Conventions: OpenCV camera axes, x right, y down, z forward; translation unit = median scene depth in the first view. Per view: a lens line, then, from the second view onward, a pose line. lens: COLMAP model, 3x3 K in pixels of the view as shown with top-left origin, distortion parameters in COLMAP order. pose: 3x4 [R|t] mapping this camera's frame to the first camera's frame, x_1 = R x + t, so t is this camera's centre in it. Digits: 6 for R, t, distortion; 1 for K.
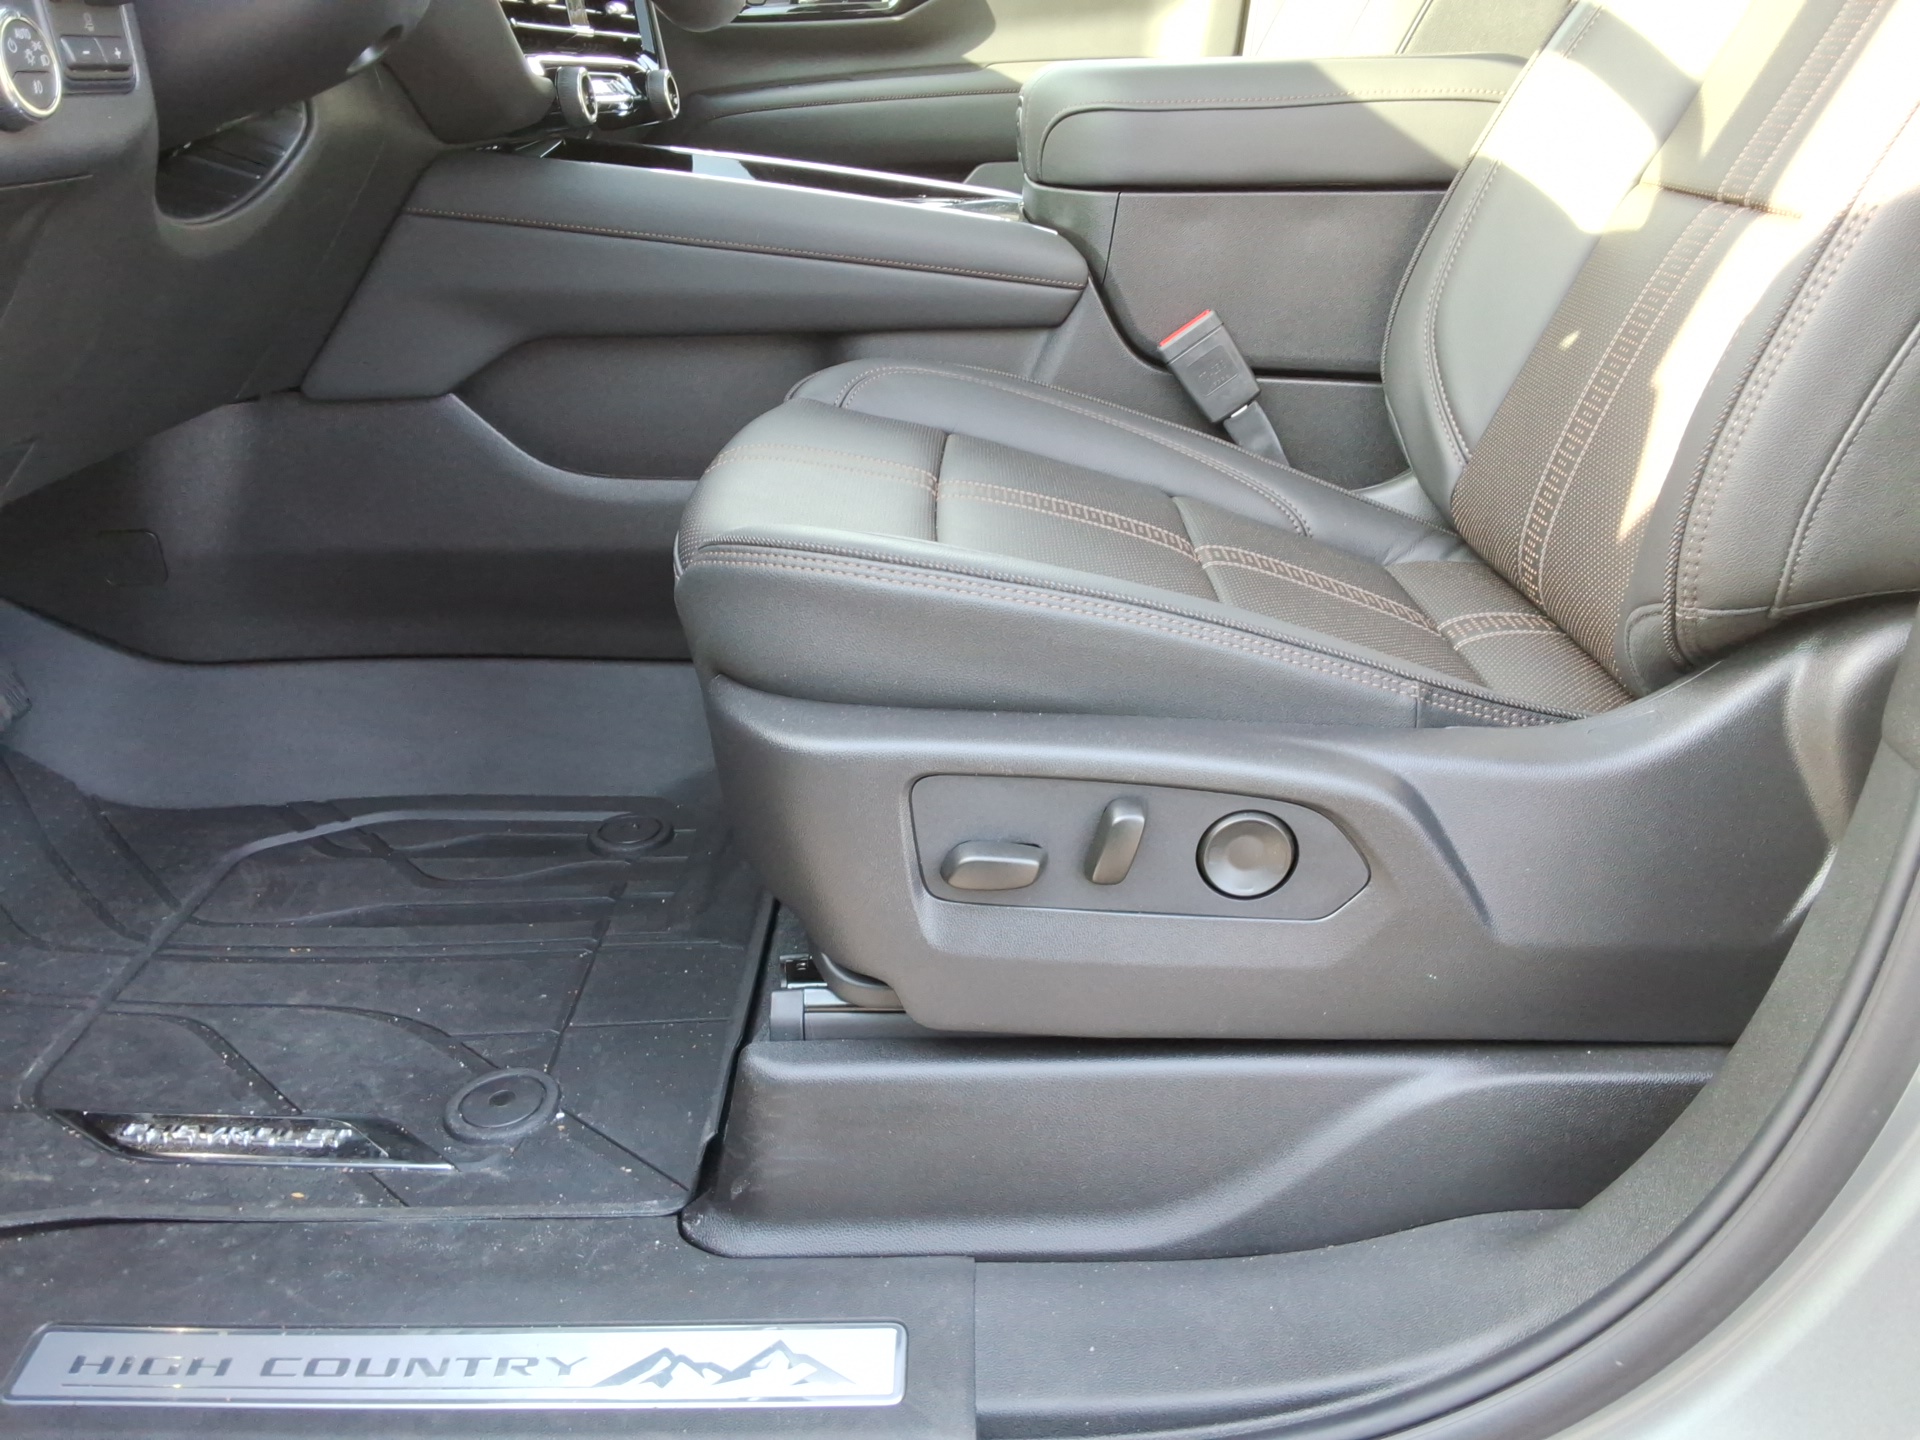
lens RADIAL K [[1525.1, 0, 961.5], [0, 1525.1, 711.8], [0, 0, 1]] dist [0.117992, -0.159023]
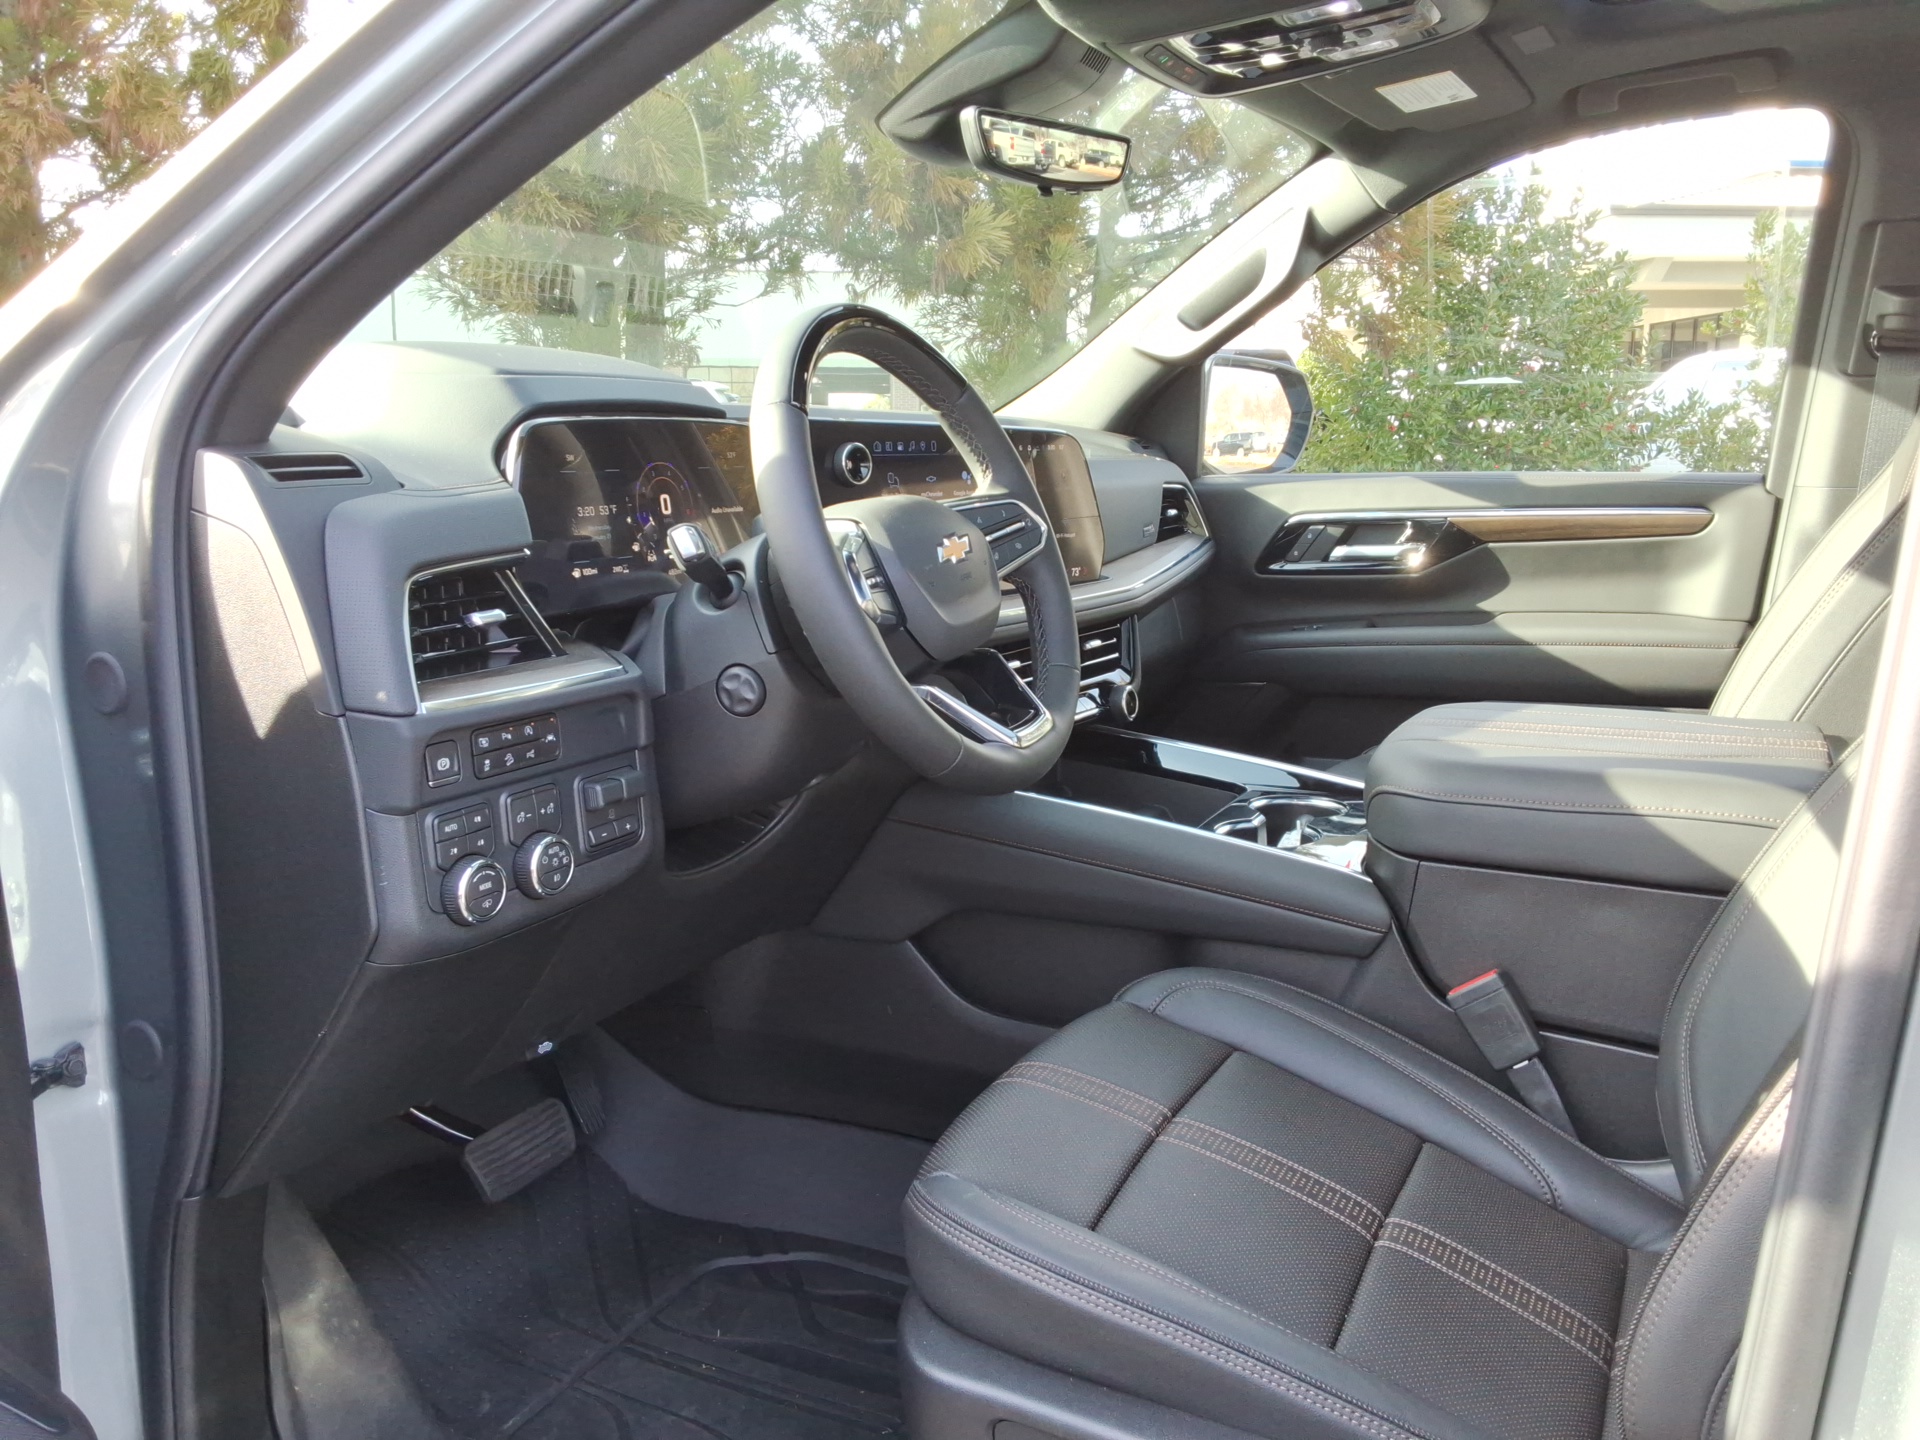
lens RADIAL K [[1528.3, 0, 985.0], [0, 1528.3, 715.8], [0, 0, 1]] dist [0.107959, -0.190468]
pose [[0.900459, 0.076818, -0.428104, 0.293208], [-0.160209, 0.973654, -0.162268, -0.198495], [0.404360, 0.214702, 0.889042, -0.195373]]
